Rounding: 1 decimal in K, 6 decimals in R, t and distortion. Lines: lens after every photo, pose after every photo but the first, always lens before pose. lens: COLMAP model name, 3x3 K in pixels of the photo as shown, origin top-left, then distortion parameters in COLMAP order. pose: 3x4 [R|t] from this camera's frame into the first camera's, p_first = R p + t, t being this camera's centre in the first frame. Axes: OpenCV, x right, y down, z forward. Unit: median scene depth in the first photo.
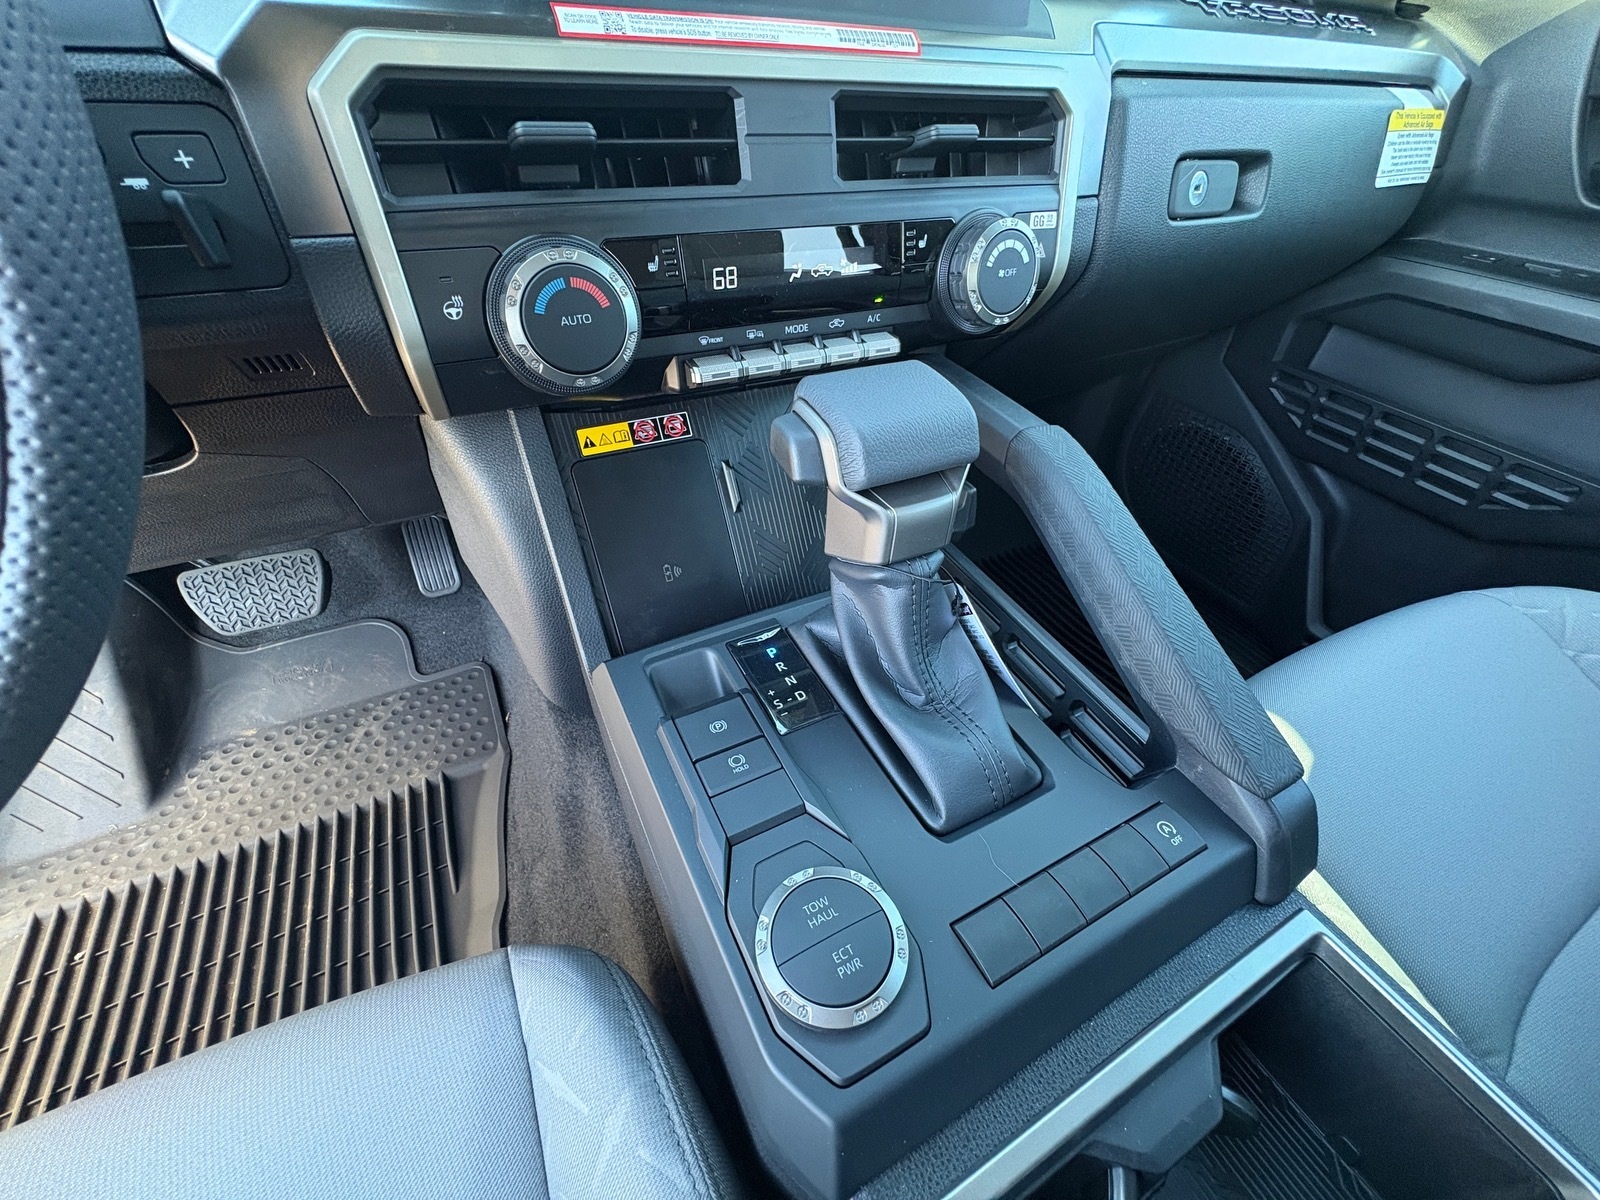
lens RADIAL K [[630.9, 0, 800.0], [0, 630.9, 600.0], [0, 0, 1]] dist [0.000933, -0.000163]
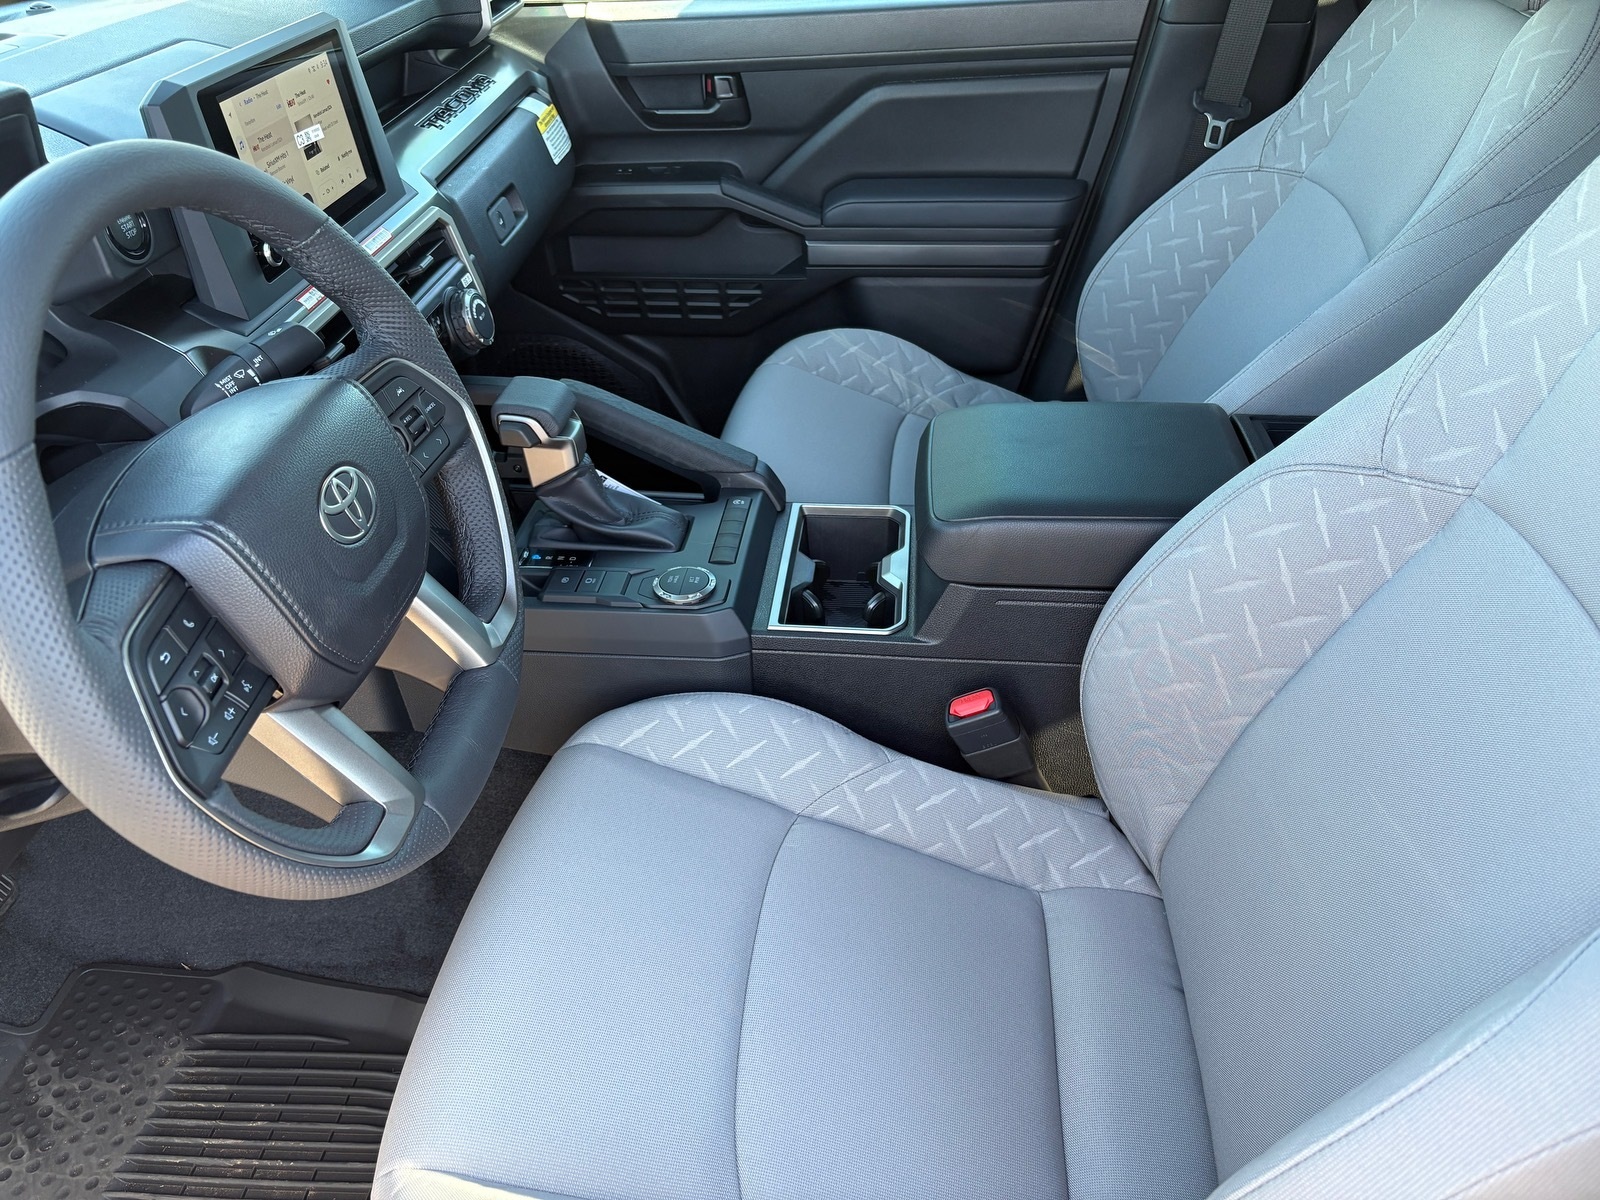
lens RADIAL K [[1203.2, 0, 800.0], [0, 1203.2, 600.0], [0, 0, 1]] dist [-0.005703, -0.003691]
pose [[0.544392, -0.524667, 0.654494, -1.045569], [0.591076, 0.793566, 0.144510, 0.071400], [-0.595204, 0.308185, 0.742128, -1.007553]]
